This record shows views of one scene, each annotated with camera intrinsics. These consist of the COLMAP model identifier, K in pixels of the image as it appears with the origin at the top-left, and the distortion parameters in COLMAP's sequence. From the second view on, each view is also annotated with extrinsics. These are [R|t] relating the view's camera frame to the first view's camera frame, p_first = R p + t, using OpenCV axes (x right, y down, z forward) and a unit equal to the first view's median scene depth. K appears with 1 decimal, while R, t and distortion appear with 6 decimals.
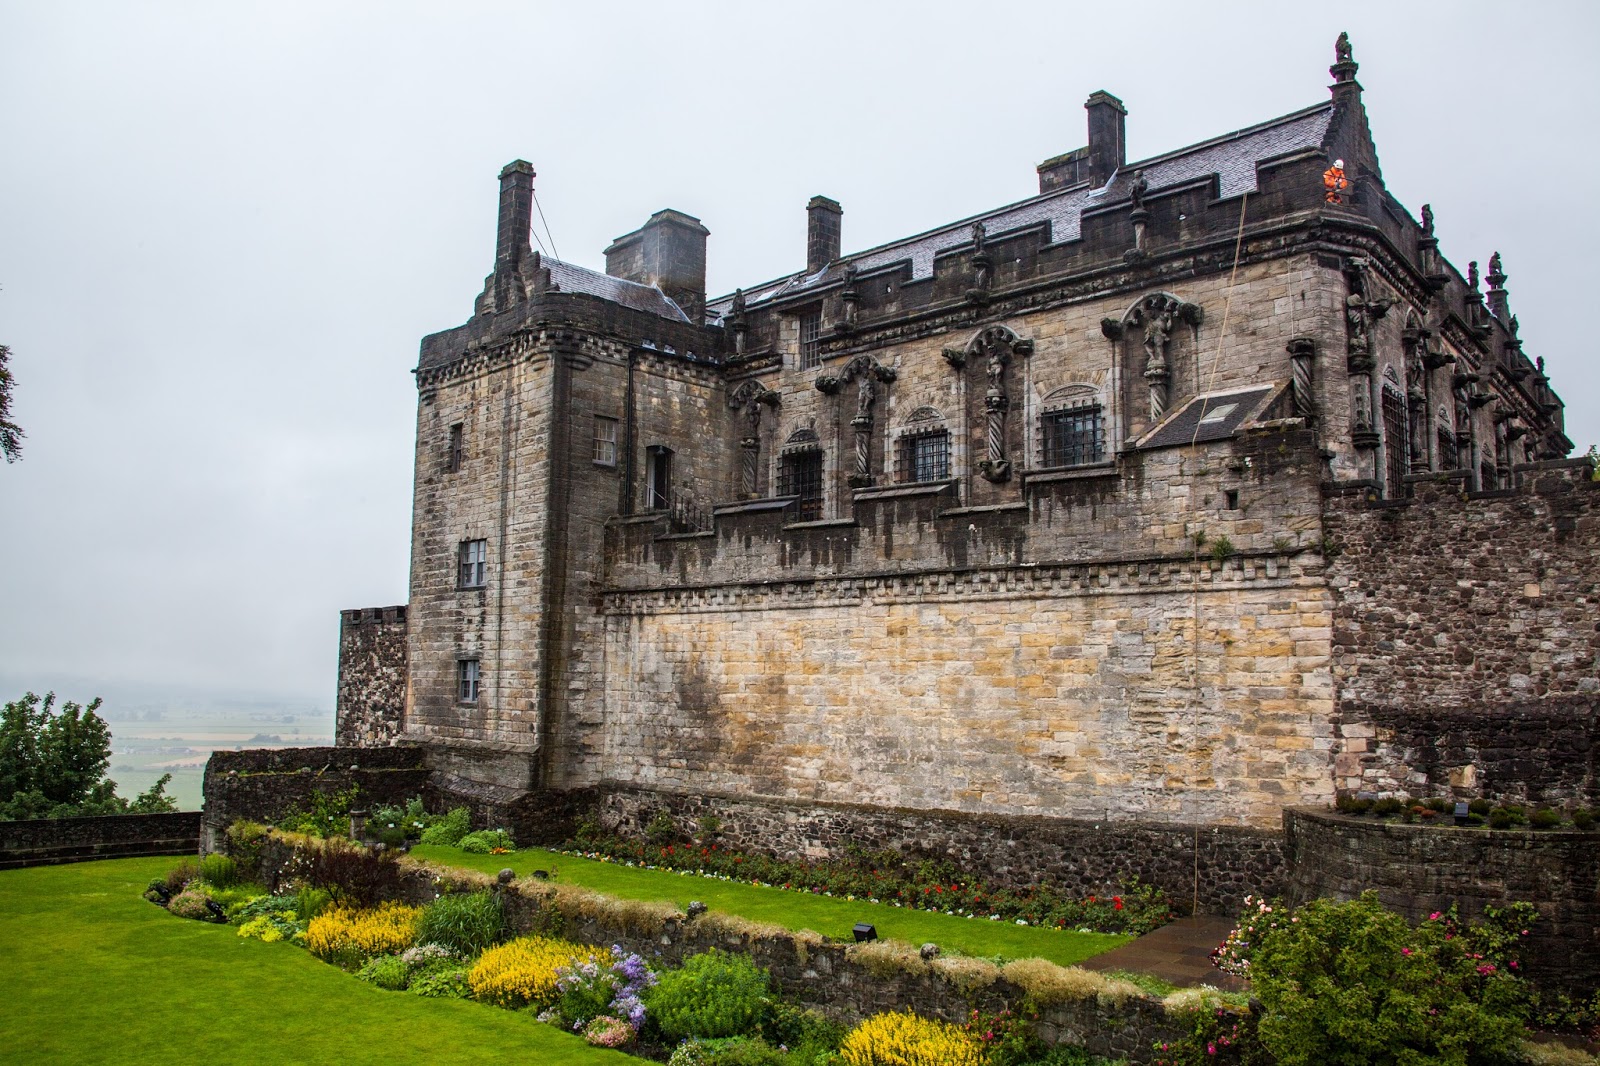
lens RADIAL K [[1319.9, 0, 800.0], [0, 1319.9, 533.0], [0, 0, 1]] dist [-0.145718, 0.107159]
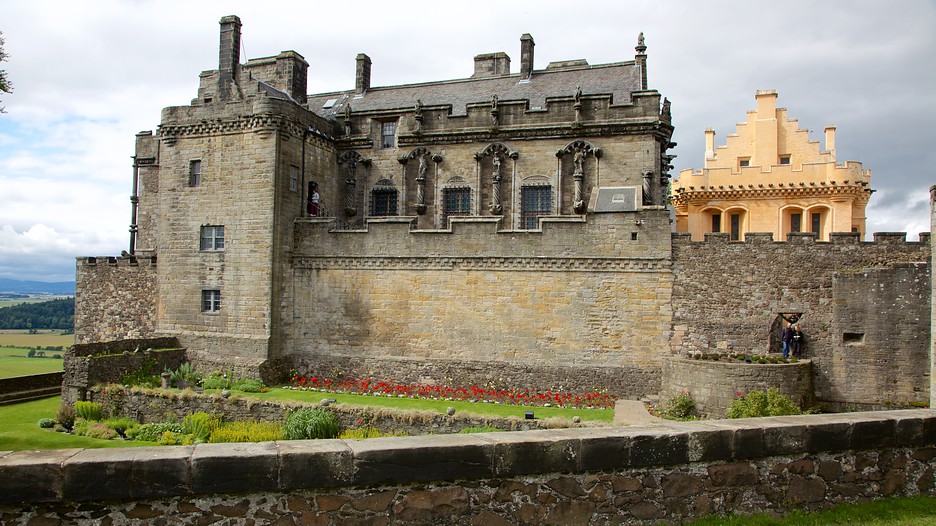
lens RADIAL K [[697.8, 0, 468.2], [0, 697.8, 284.1], [0, 0, 1]] dist [-0.079552, 0.002248]
pose [[0.895241, 0.009690, 0.445478, -0.444745], [-0.060196, 0.993229, 0.099365, -0.038486], [-0.441498, -0.115771, 0.889762, -0.048513]]
